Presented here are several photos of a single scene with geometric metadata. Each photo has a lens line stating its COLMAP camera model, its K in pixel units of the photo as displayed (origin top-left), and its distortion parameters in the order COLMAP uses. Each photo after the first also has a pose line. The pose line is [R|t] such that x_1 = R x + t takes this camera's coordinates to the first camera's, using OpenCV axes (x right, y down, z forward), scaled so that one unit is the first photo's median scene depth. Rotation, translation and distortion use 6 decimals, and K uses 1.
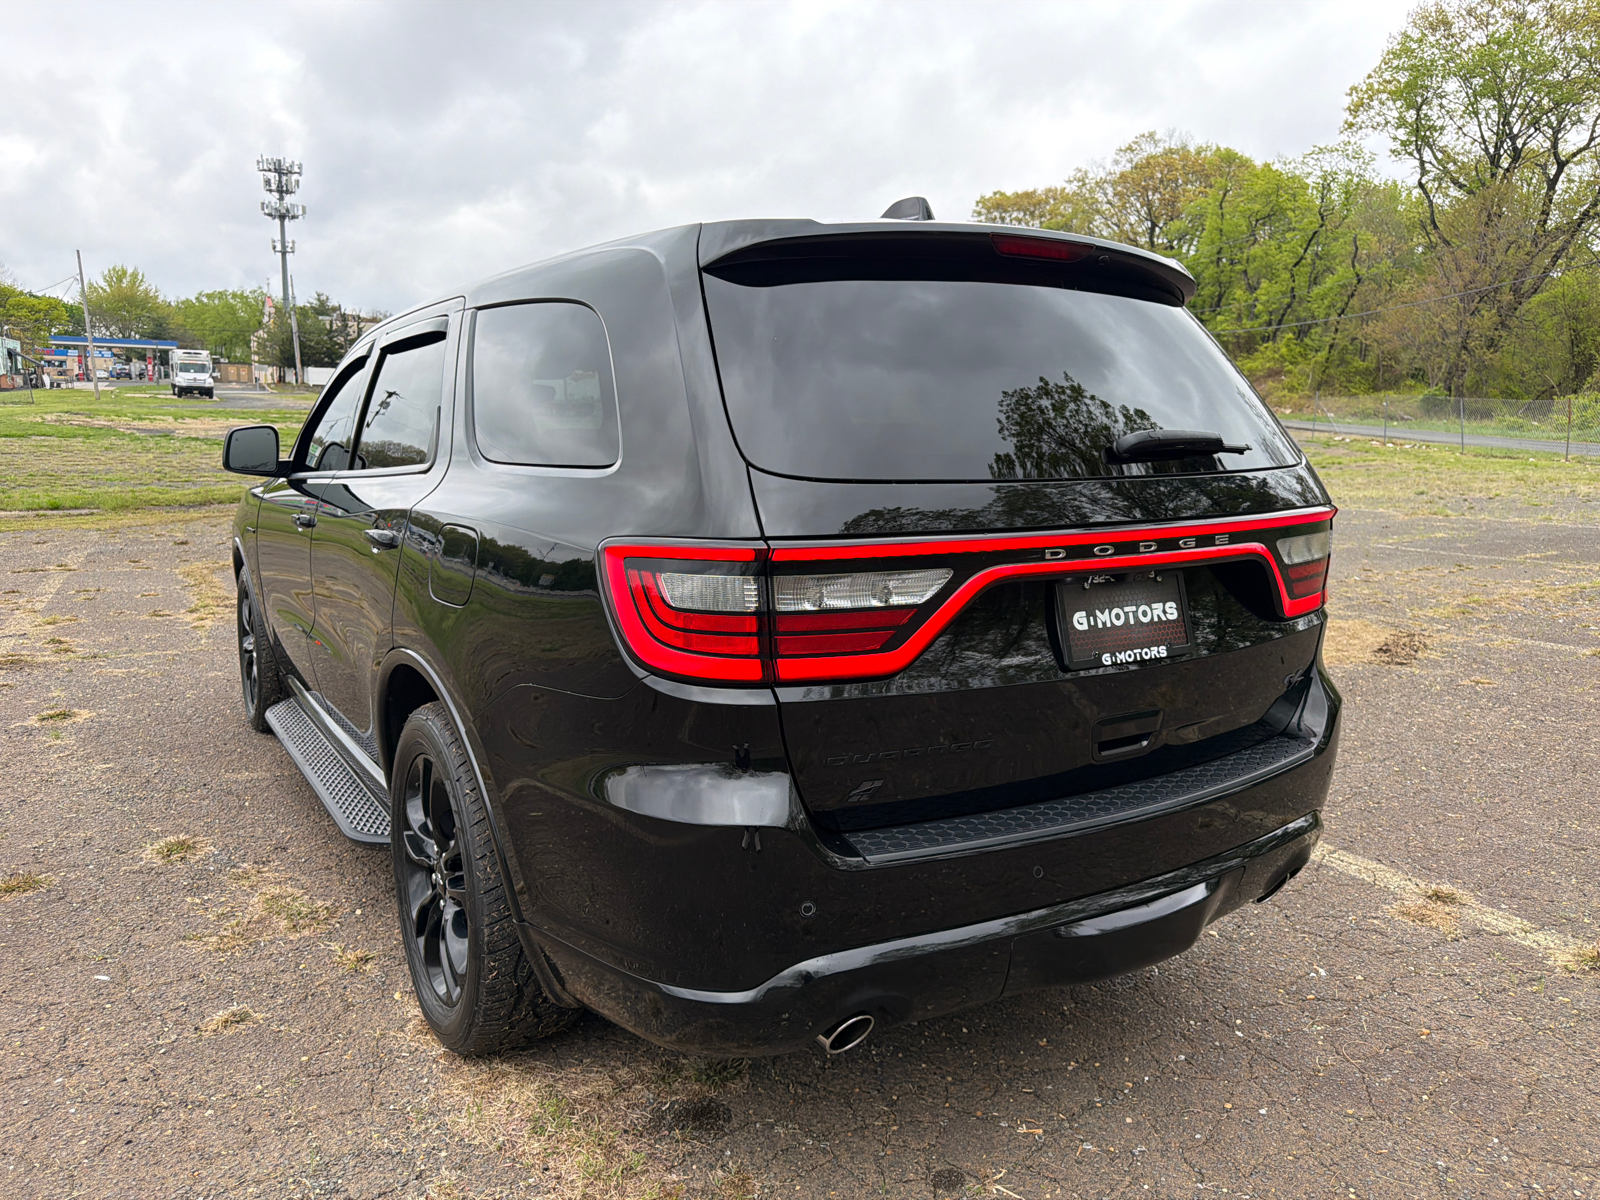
lens RADIAL K [[1164.7, 0, 805.9], [0, 1164.7, 586.8], [0, 0, 1]] dist [-0.001060, -0.000264]
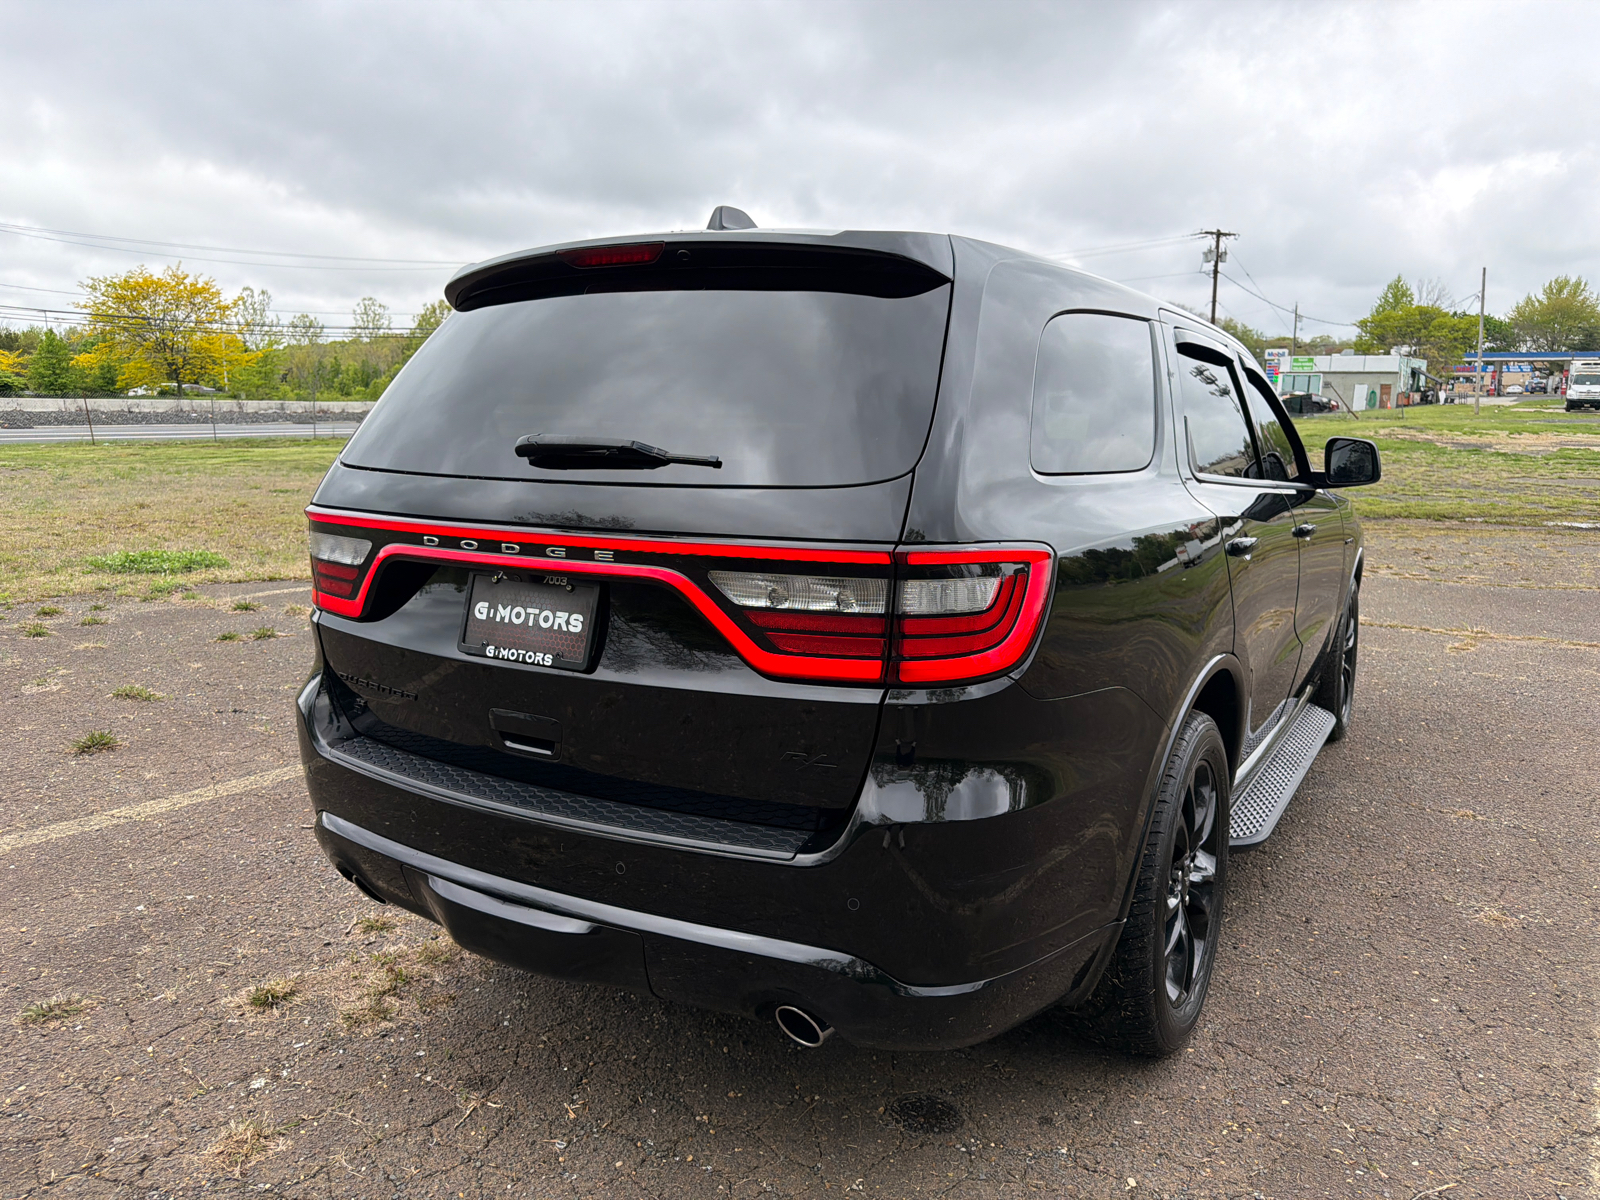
lens RADIAL K [[1157.0, 0, 800.0], [0, 1157.0, 600.0], [0, 0, 1]] dist [0.009433, 0.001956]
pose [[0.466729, 0.135717, -0.873925, 0.601560], [-0.136858, 0.987336, 0.080239, -0.048817], [0.873747, 0.082153, 0.479392, 0.344544]]
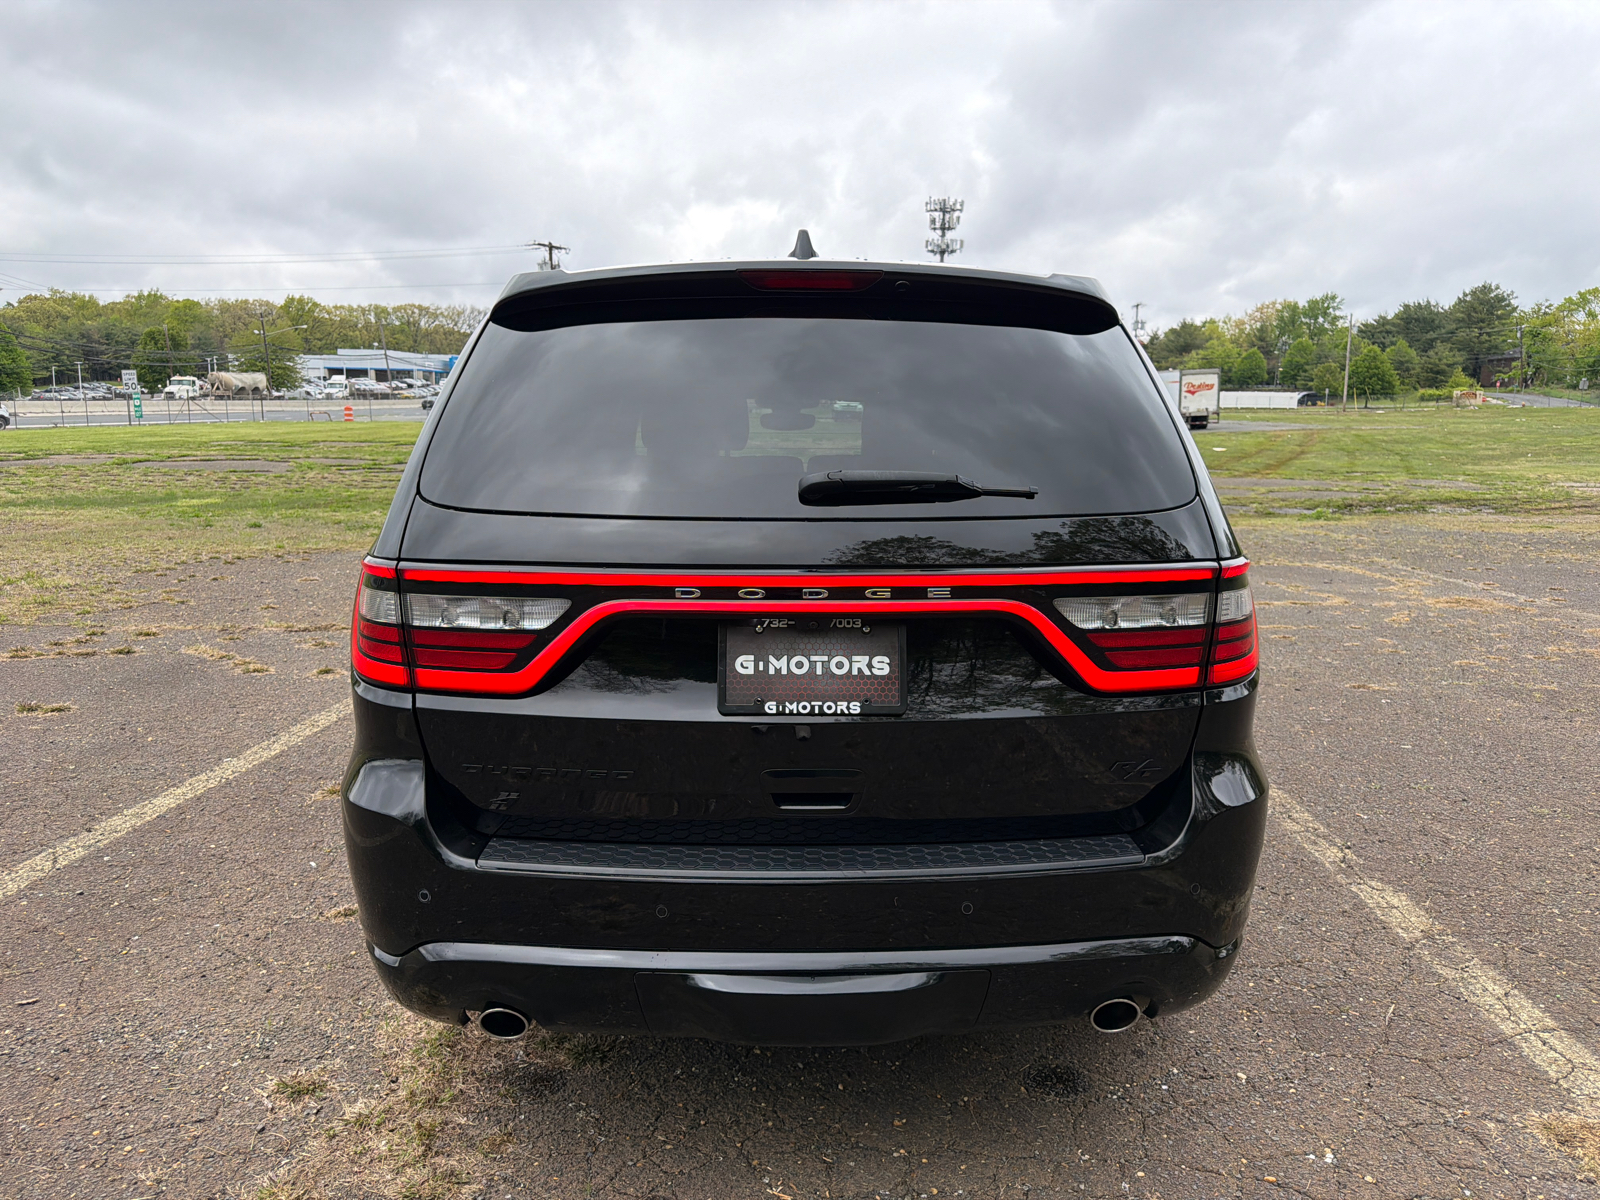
lens RADIAL K [[1145.4, 0, 803.3], [0, 1145.4, 598.3], [0, 0, 1]] dist [0.059950, -0.084670]
pose [[0.862743, 0.072411, -0.500430, 0.347219], [-0.074136, 0.997112, 0.016468, -0.020840], [0.500178, 0.022892, 0.865620, 0.091418]]
